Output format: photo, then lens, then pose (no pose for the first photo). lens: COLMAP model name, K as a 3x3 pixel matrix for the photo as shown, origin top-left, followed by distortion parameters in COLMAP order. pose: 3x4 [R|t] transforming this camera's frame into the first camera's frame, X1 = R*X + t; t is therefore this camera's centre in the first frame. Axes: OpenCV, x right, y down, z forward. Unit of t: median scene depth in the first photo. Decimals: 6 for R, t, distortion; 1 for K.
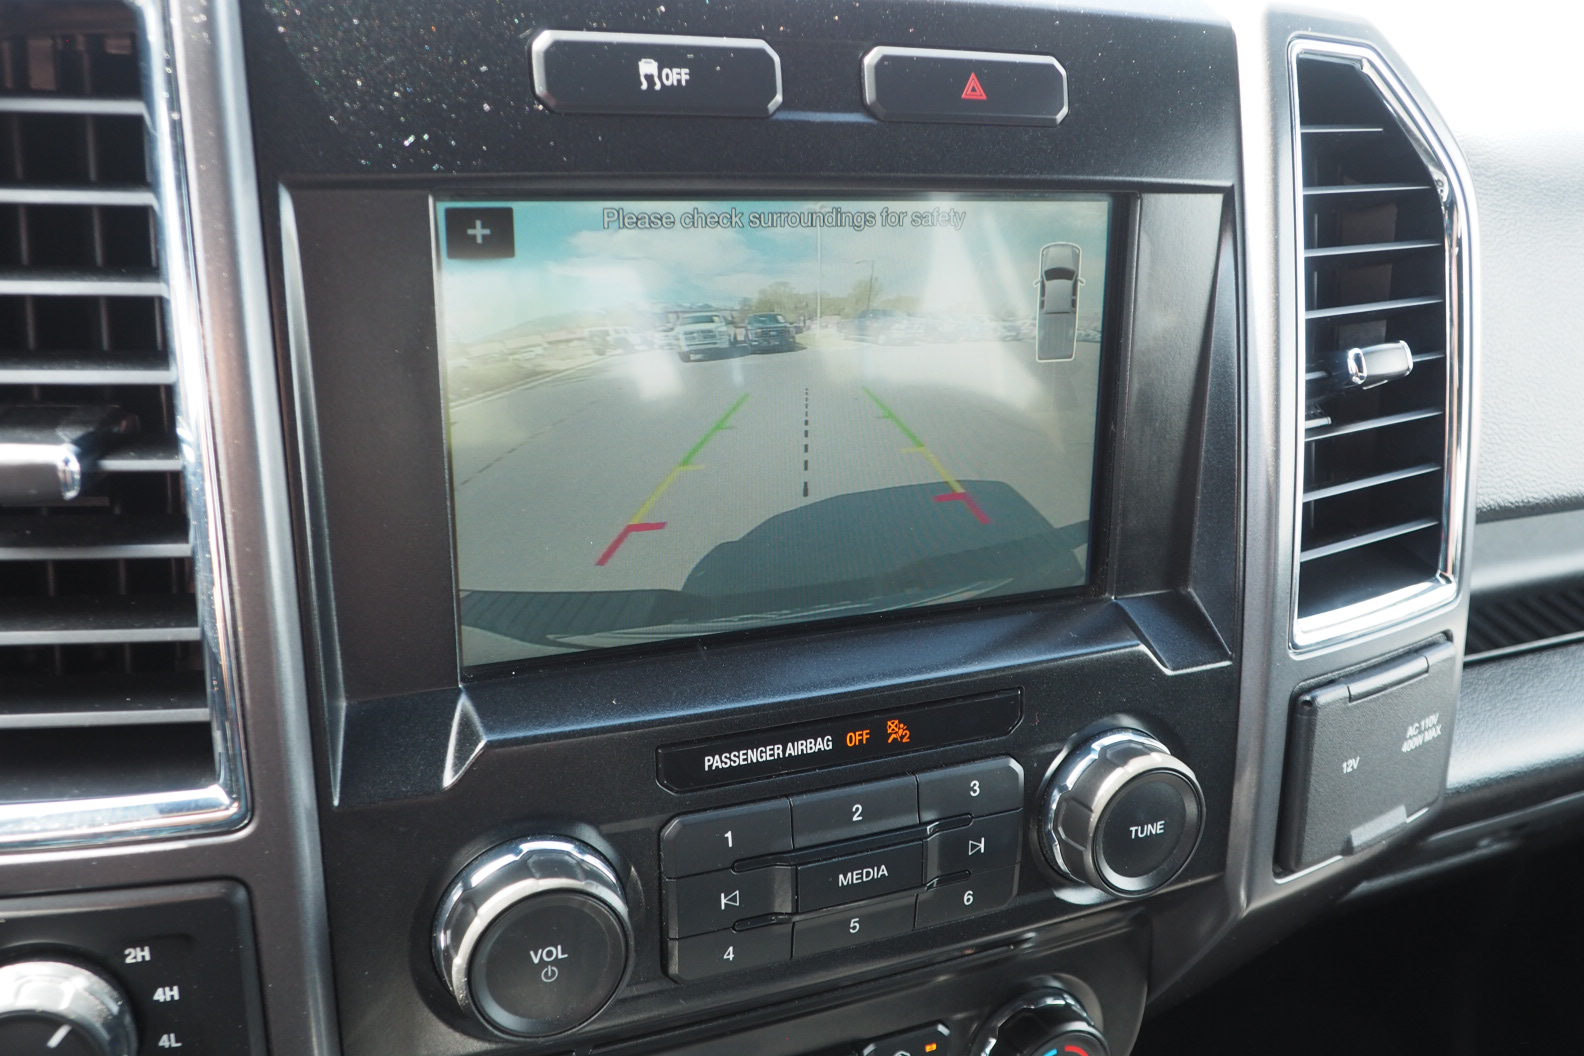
lens RADIAL K [[1388.6, 0, 780.0], [0, 1388.6, 548.9], [0, 0, 1]] dist [-0.026528, 0.010003]
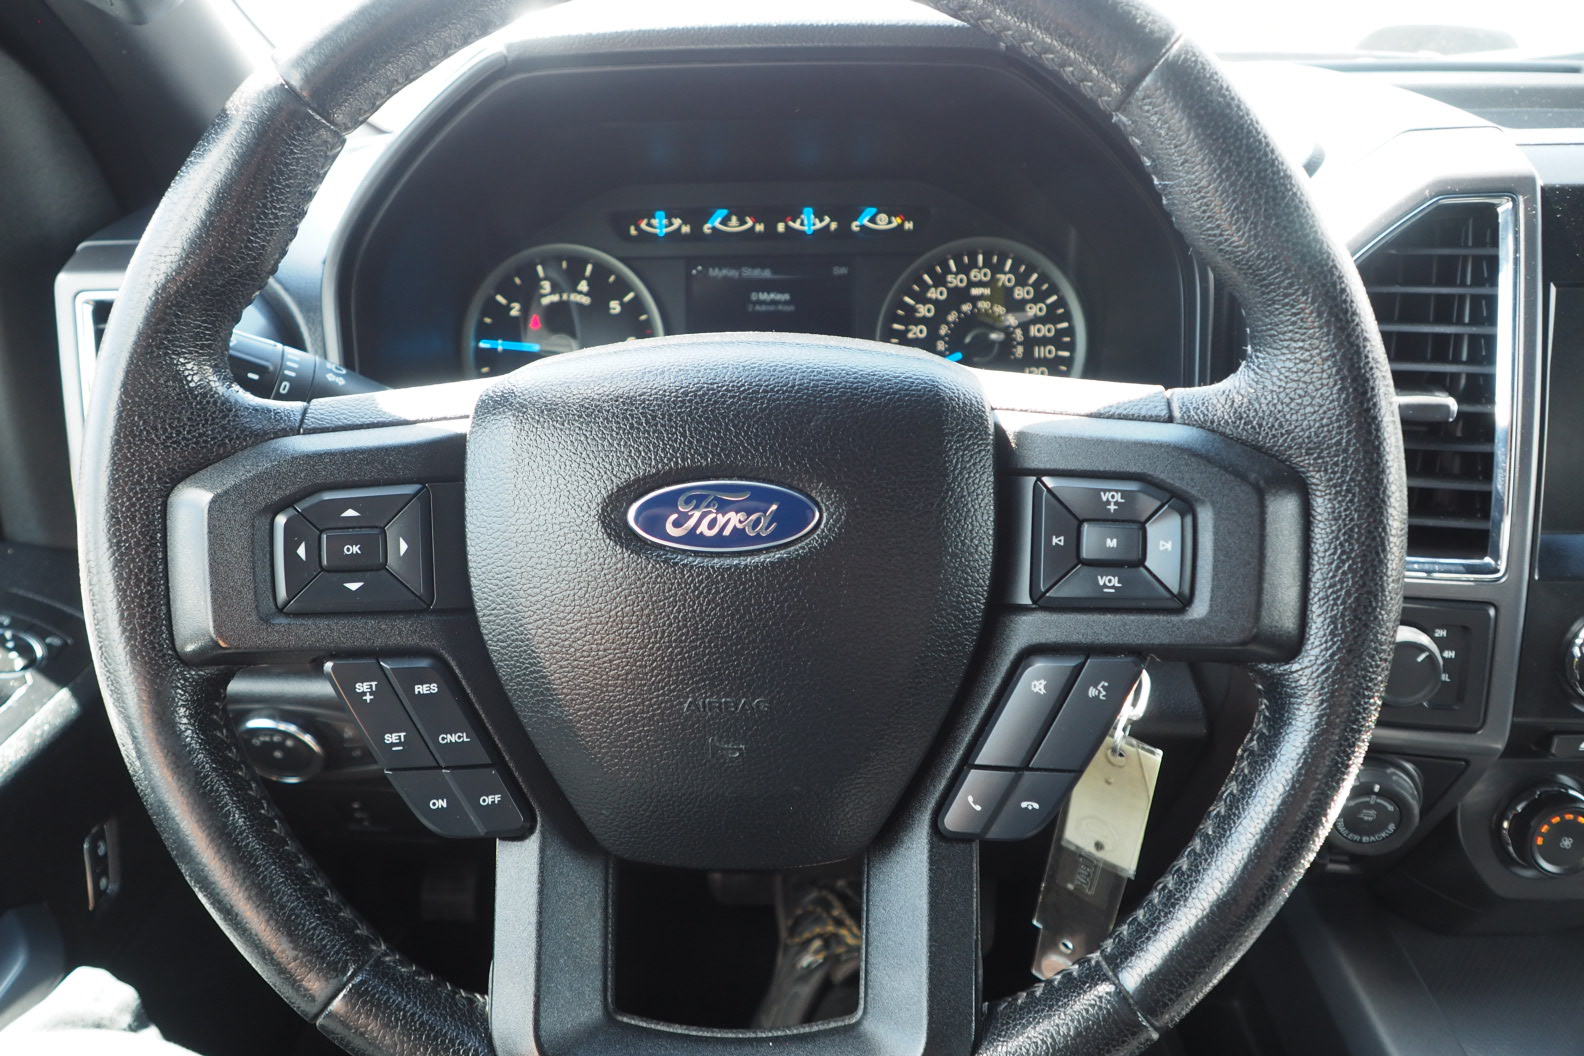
lens RADIAL K [[1114.9, 0, 780.0], [0, 1114.9, 538.1], [0, 0, 1]] dist [-0.033775, -0.001390]
pose [[0.900081, 0.076267, -0.428995, -0.575018], [-0.093616, 0.995418, -0.019452, 0.237264], [0.425546, 0.057669, 0.903097, -0.879824]]
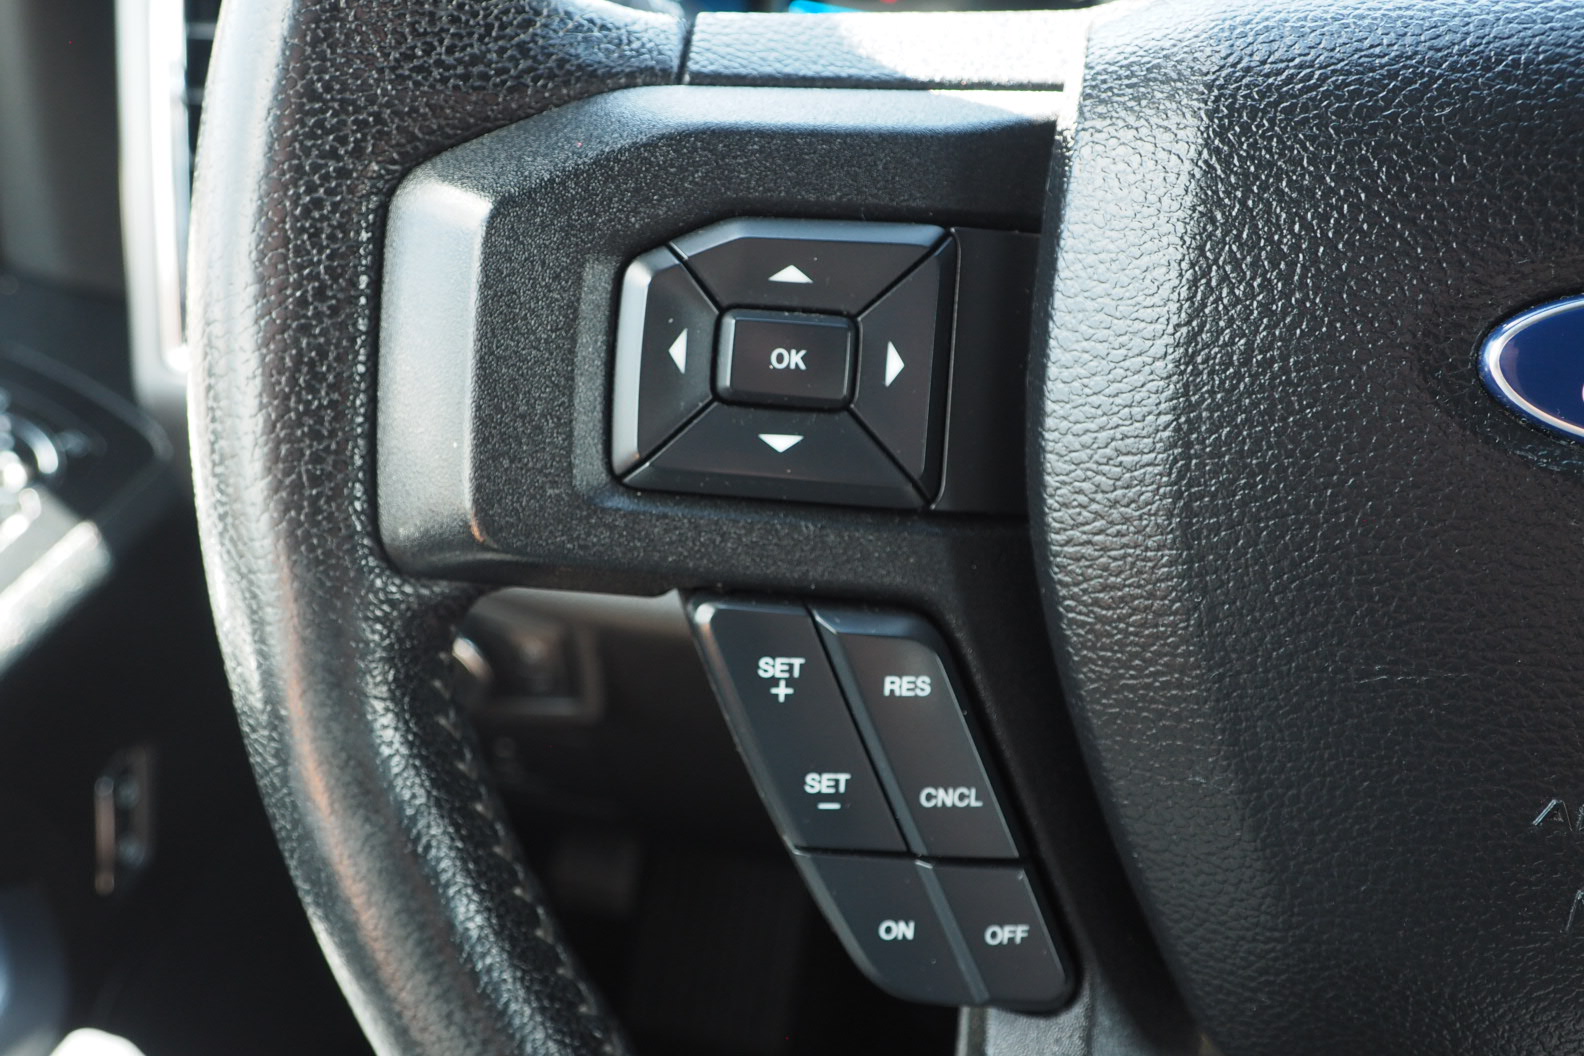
lens RADIAL K [[1469.5, 0, 804.5], [0, 1469.5, 520.3], [0, 0, 1]] dist [-0.019956, 0.000000]
pose [[0.837099, 0.222492, -0.499763, -1.109577], [-0.202913, 0.974670, 0.094041, 0.275215], [0.508027, 0.022687, 0.861042, -0.599588]]
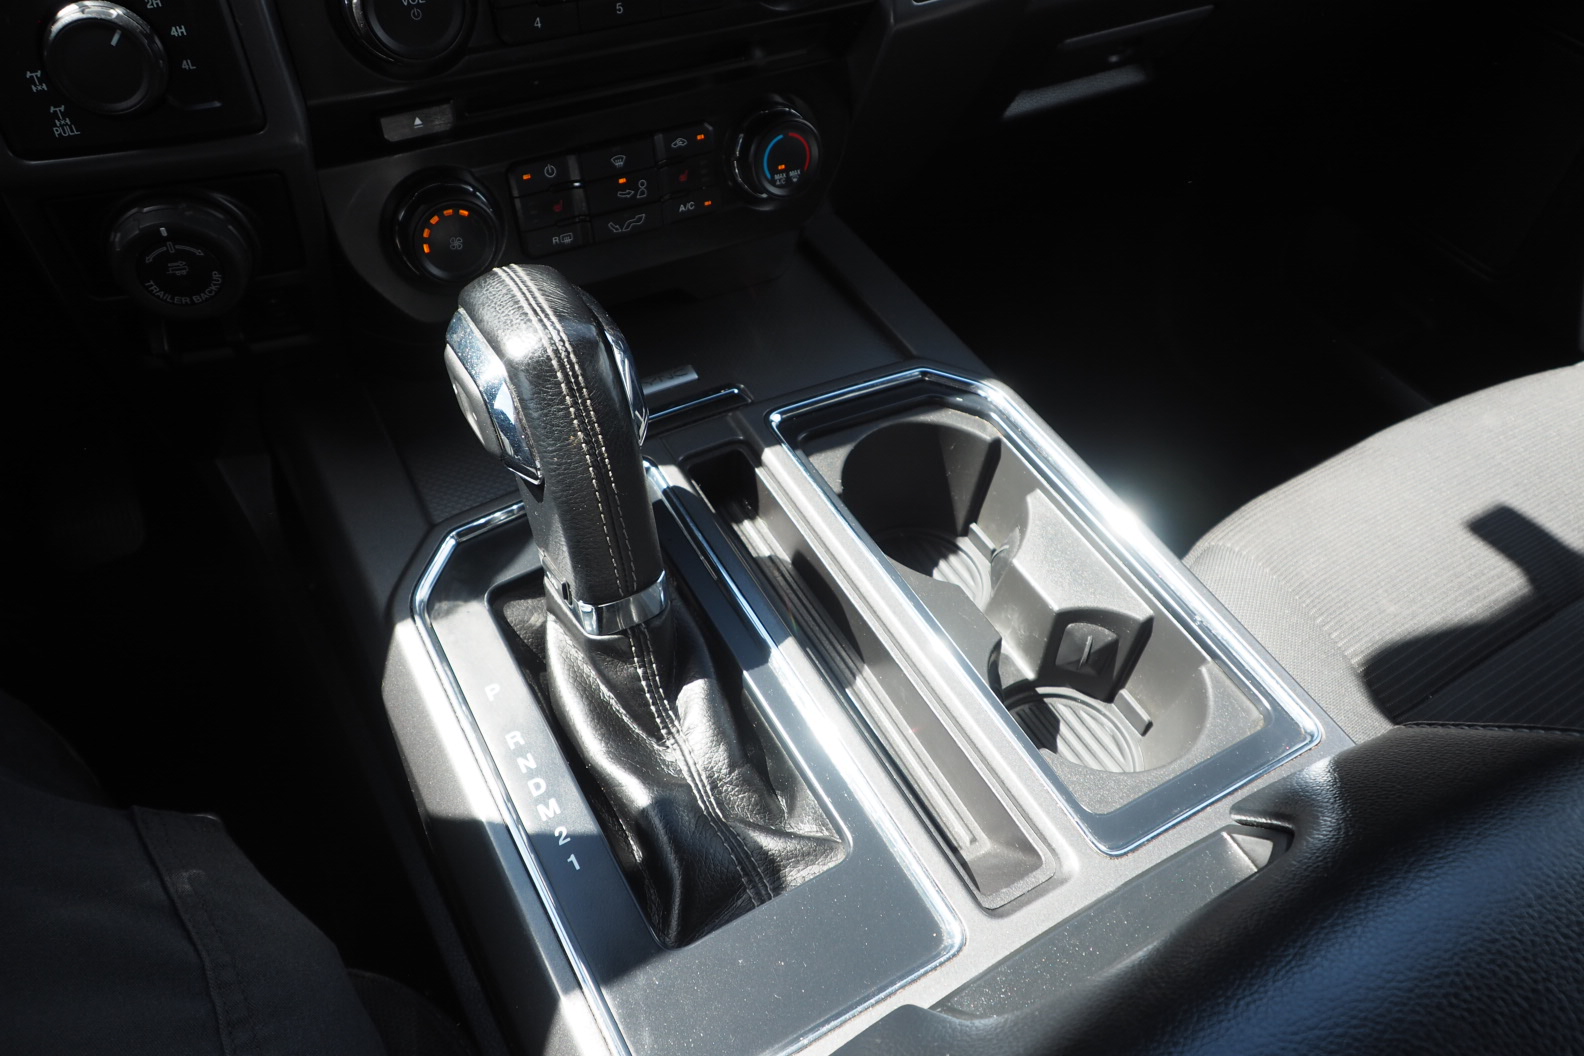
lens RADIAL K [[1114.9, 0, 787.5], [0, 1114.9, 524.1], [0, 0, 1]] dist [-0.033775, -0.001390]
pose [[0.992835, -0.113909, 0.036104, 0.138513], [0.093490, 0.928645, 0.358995, 0.404630], [-0.074420, -0.353048, 0.932641, -0.410145]]
